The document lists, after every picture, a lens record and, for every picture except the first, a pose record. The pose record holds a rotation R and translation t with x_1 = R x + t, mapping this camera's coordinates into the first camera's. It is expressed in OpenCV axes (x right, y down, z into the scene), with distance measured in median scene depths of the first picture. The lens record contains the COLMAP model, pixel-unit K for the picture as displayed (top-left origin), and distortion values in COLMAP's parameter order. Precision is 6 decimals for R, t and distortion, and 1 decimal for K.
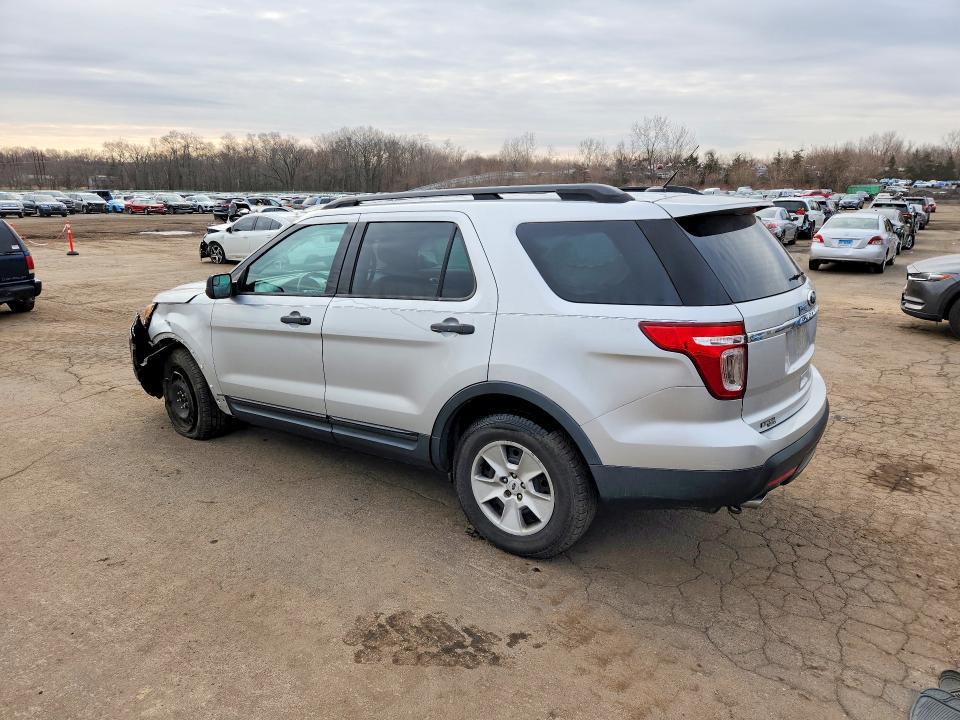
lens RADIAL K [[675.7, 0, 480.0], [0, 675.7, 360.0], [0, 0, 1]] dist [0.042907, -0.046382]
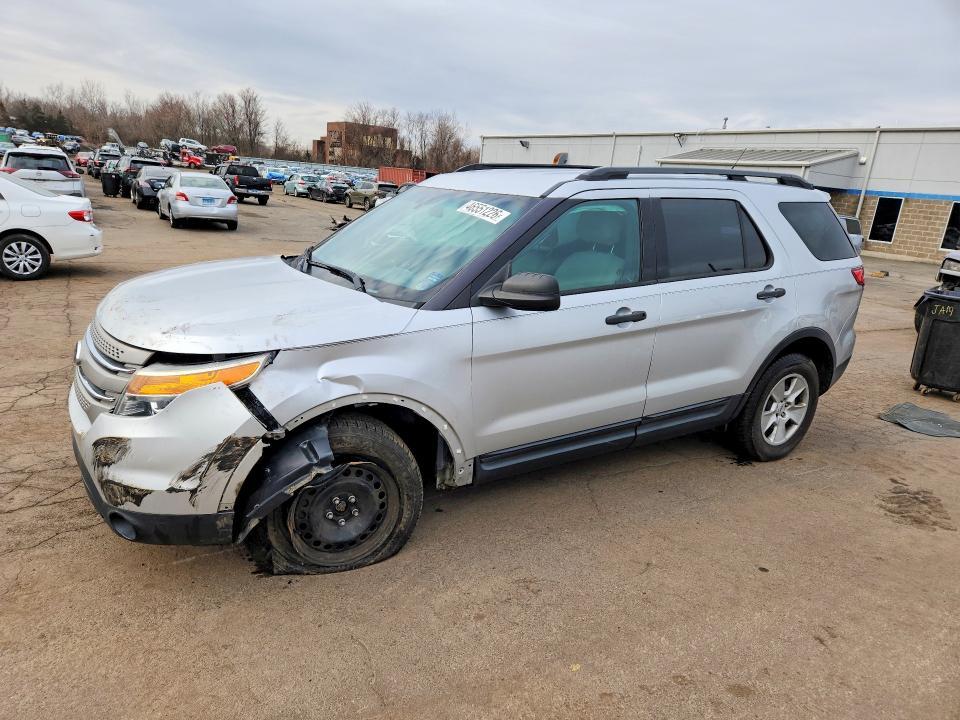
lens RADIAL K [[675.7, 0, 480.0], [0, 675.7, 360.0], [0, 0, 1]] dist [0.042907, -0.046382]
pose [[0.369779, -0.213541, 0.904248, -1.106743], [0.152260, 0.974001, 0.167748, -0.175755], [-0.916559, 0.075651, 0.392679, 0.850077]]
